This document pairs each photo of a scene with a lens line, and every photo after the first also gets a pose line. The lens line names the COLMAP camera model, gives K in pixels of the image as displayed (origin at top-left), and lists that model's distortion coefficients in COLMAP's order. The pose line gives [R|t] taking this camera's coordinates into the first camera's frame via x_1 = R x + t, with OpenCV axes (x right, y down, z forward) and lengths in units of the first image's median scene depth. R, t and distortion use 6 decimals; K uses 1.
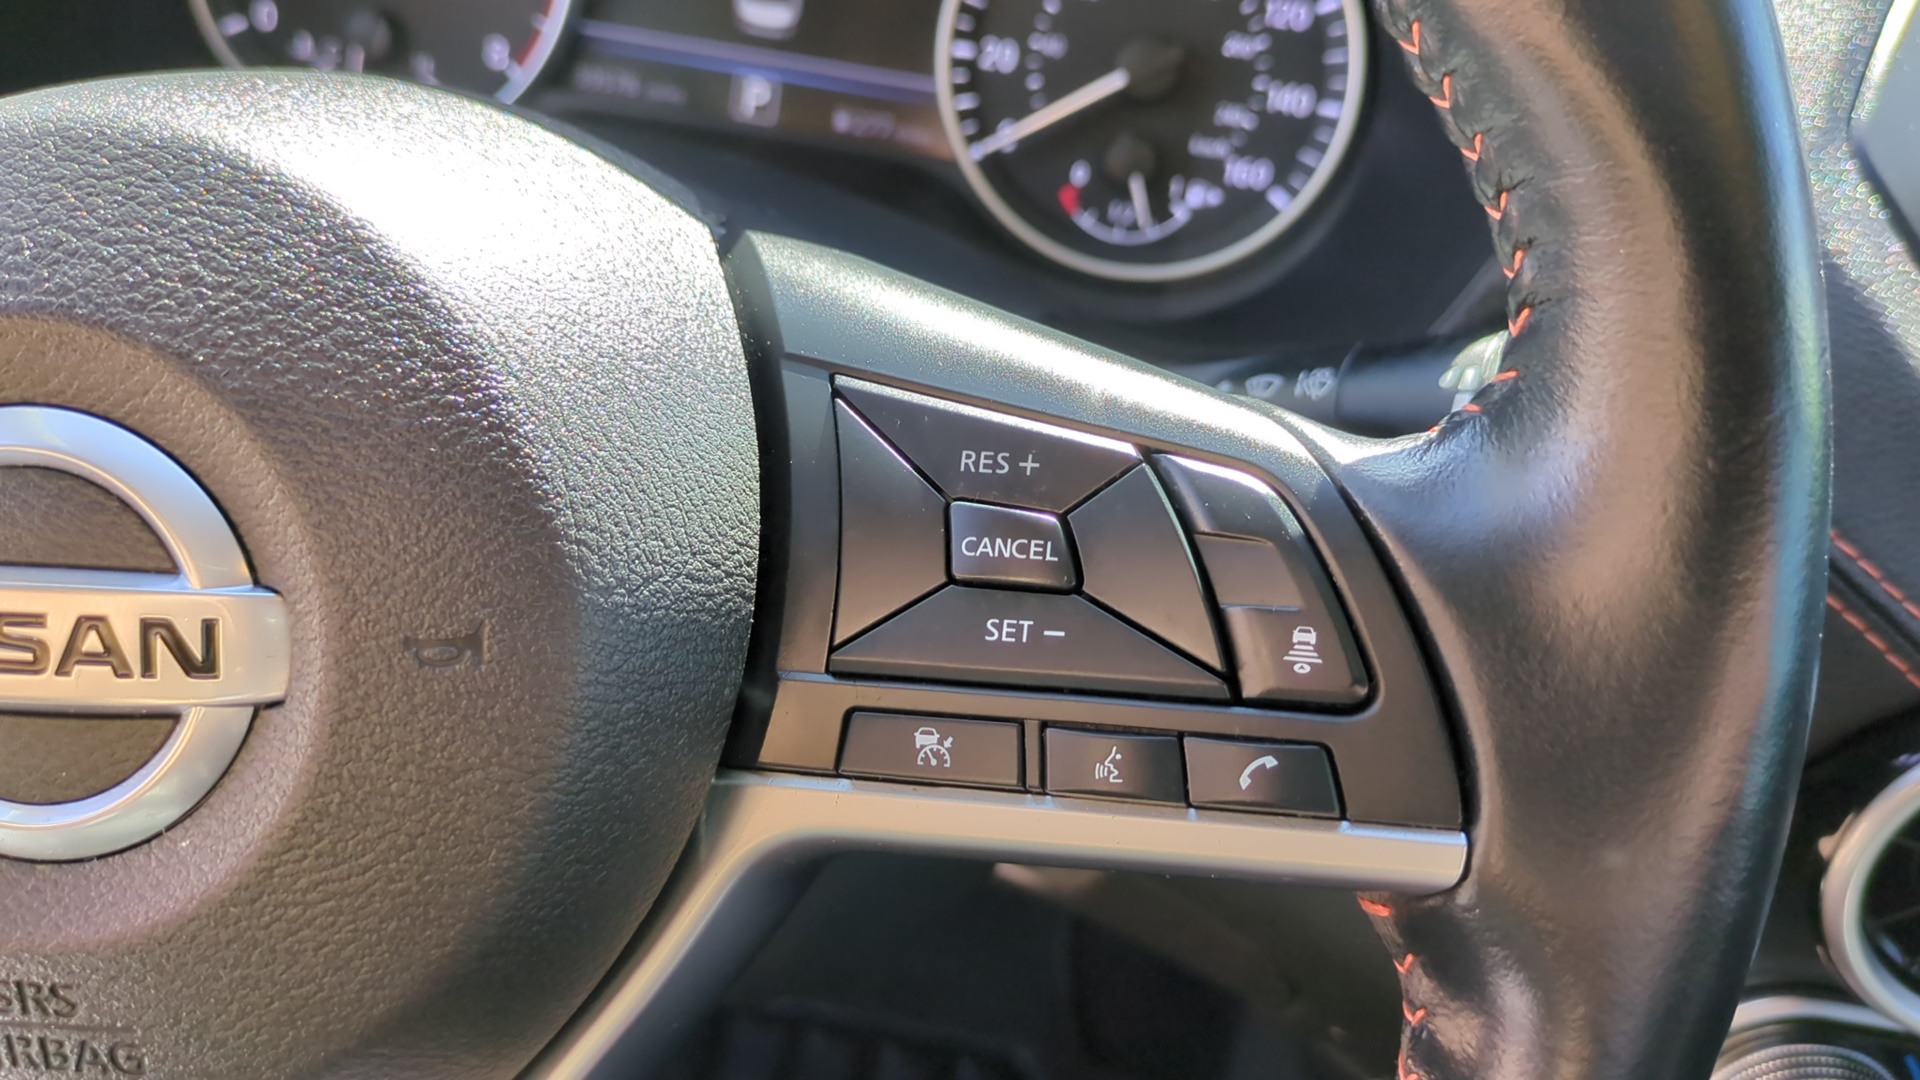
lens RADIAL K [[1662.8, 0, 964.9], [0, 1662.8, 526.2], [0, 0, 1]] dist [0.046522, -0.076441]
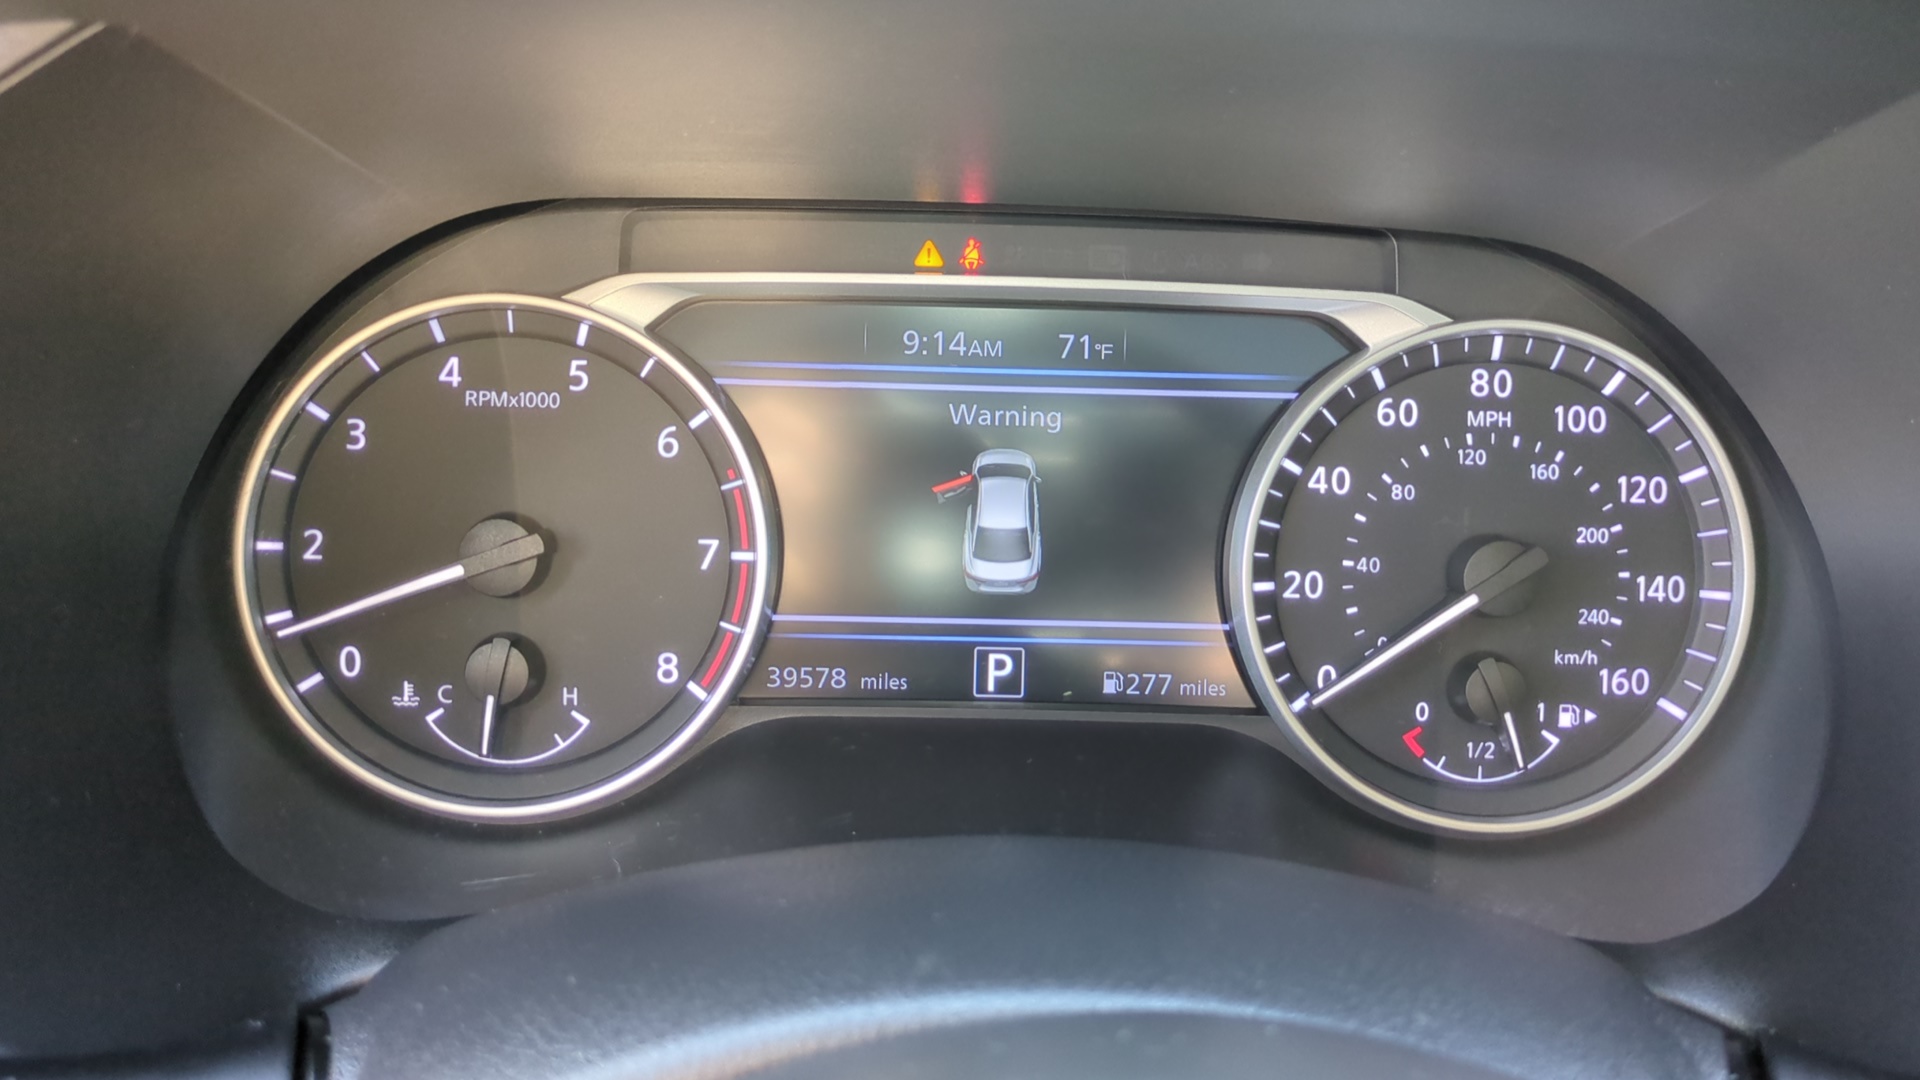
lens RADIAL K [[1662.8, 0, 985.6], [0, 1662.8, 549.9], [0, 0, 1]] dist [0.046522, -0.076441]
pose [[0.982922, -0.141706, 0.117401, -0.513443], [0.158652, 0.975801, -0.150472, -0.460496], [-0.093238, 0.166529, 0.981619, 0.496866]]
